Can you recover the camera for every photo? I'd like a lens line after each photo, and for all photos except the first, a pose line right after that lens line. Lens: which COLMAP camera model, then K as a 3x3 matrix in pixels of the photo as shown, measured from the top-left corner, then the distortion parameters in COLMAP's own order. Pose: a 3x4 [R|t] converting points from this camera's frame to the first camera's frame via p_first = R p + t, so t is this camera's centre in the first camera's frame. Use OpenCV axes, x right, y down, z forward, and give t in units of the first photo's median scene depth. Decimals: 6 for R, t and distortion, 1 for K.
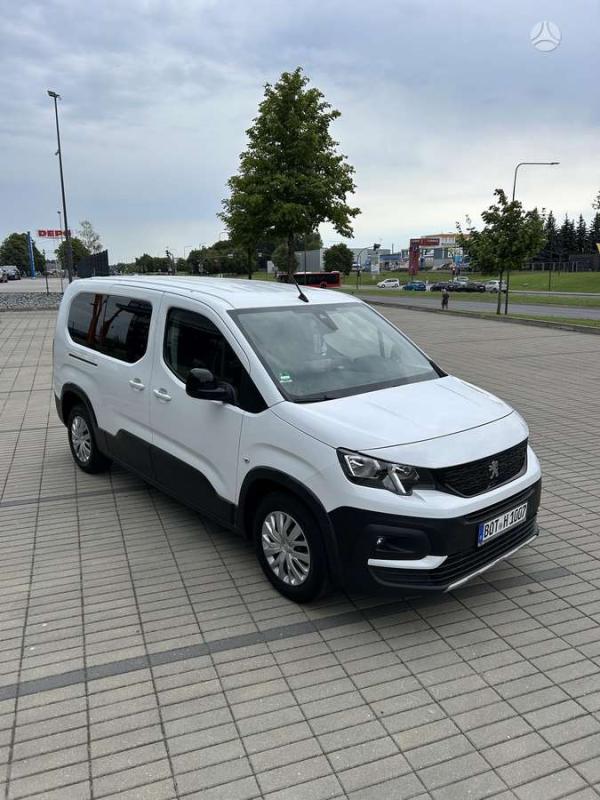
lens RADIAL K [[600.8, 0, 294.7], [0, 600.8, 400.8], [0, 0, 1]] dist [0.045217, -0.048299]
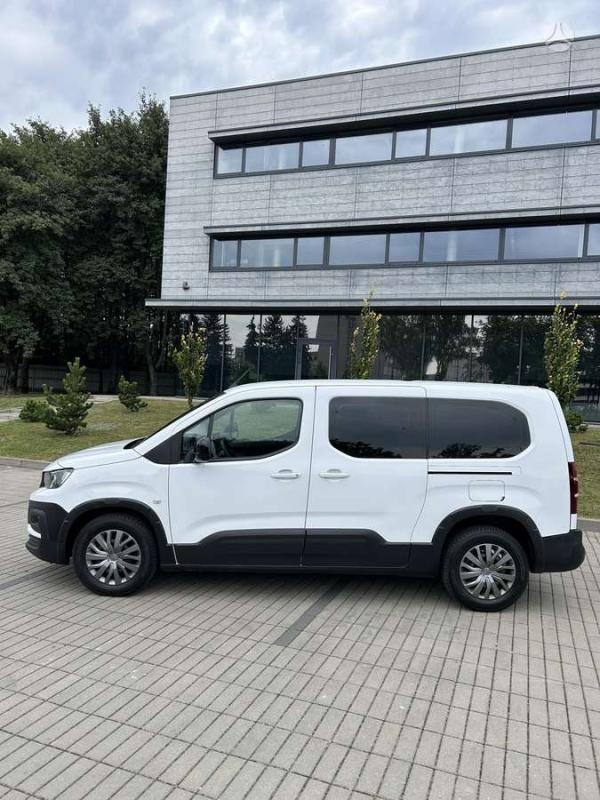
lens RADIAL K [[600.8, 0, 294.7], [0, 600.8, 400.8], [0, 0, 1]] dist [0.045217, -0.048299]
pose [[-0.662467, -0.014990, -0.748941, 0.979175], [-0.211244, 0.962961, 0.167579, -0.428231], [0.718689, 0.269225, -0.641096, 2.116675]]
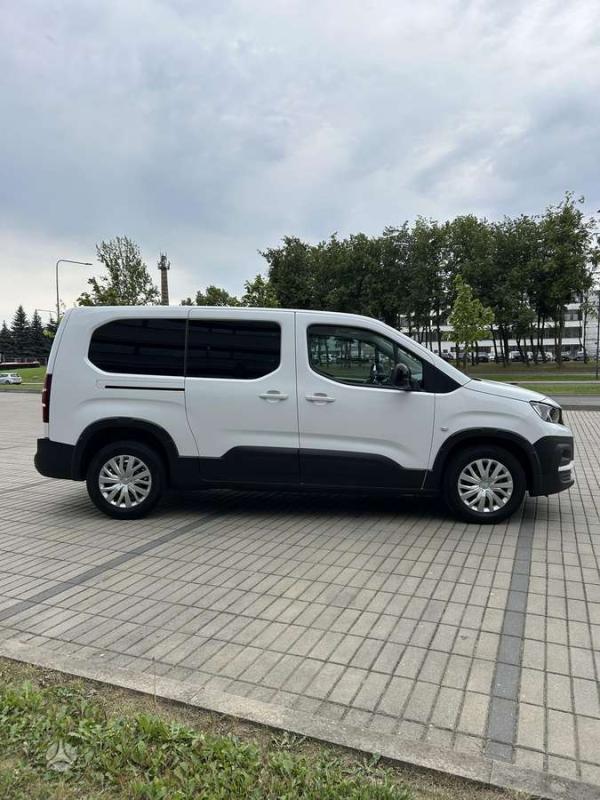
lens RADIAL K [[600.8, 0, 294.7], [0, 600.8, 400.8], [0, 0, 1]] dist [0.045217, -0.048299]
pose [[0.684622, -0.045583, 0.727471, -1.166781], [0.159758, 0.983159, -0.088744, 0.094059], [-0.711175, 0.176976, 0.680375, 0.296655]]
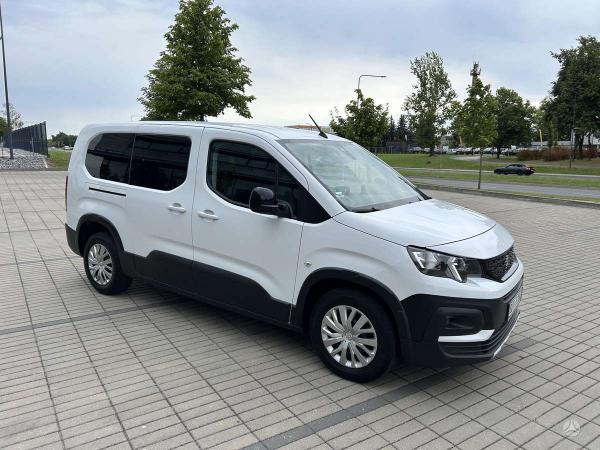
lens RADIAL K [[450.6, 0, 301.2], [0, 450.6, 227.0], [0, 0, 1]] dist [0.045217, -0.048299]
pose [[0.970310, -0.018326, 0.241169, -0.278659], [0.029073, 0.998733, -0.041082, 0.057010], [-0.240111, 0.046873, 0.969613, 0.139369]]
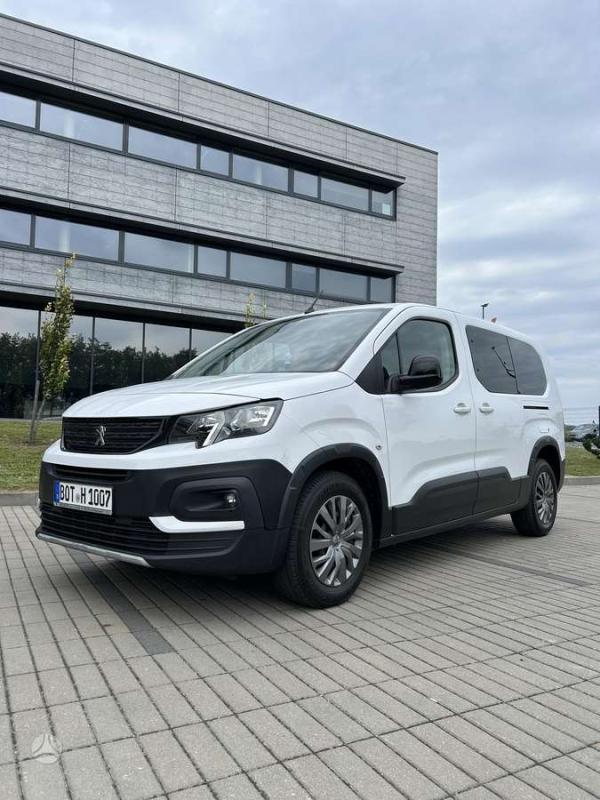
lens RADIAL K [[600.8, 0, 294.7], [0, 600.8, 400.8], [0, 0, 1]] dist [0.045217, -0.048299]
pose [[0.139368, -0.058727, -0.988498, 1.053362], [-0.239513, 0.966601, -0.091195, 0.065415], [0.960838, 0.249468, 0.120647, 0.979608]]
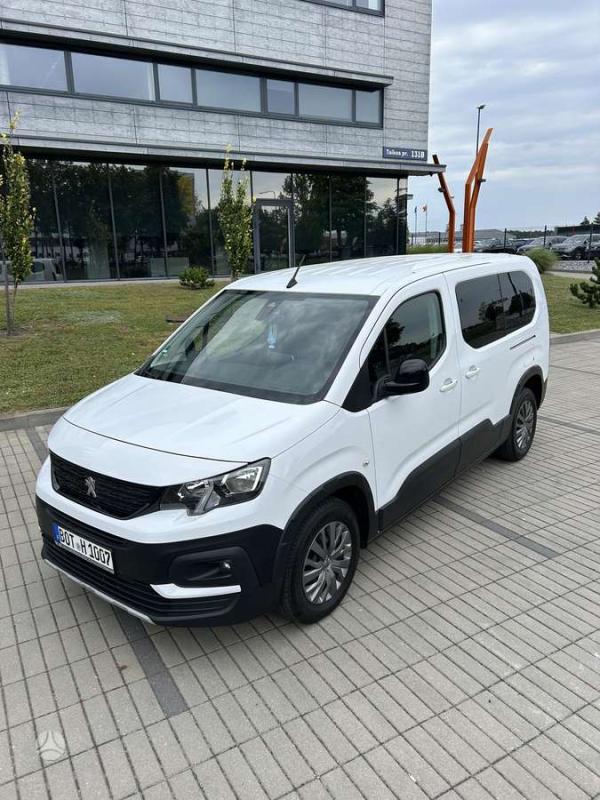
lens RADIAL K [[601.2, 0, 300.0], [0, 601.2, 400.0], [0, 0, 1]] dist [0.049375, -0.050972]
pose [[0.172863, 0.240370, -0.955165, 1.021131], [-0.198121, 0.958429, 0.205336, -0.214183], [0.964814, 0.153743, 0.213299, 0.923372]]
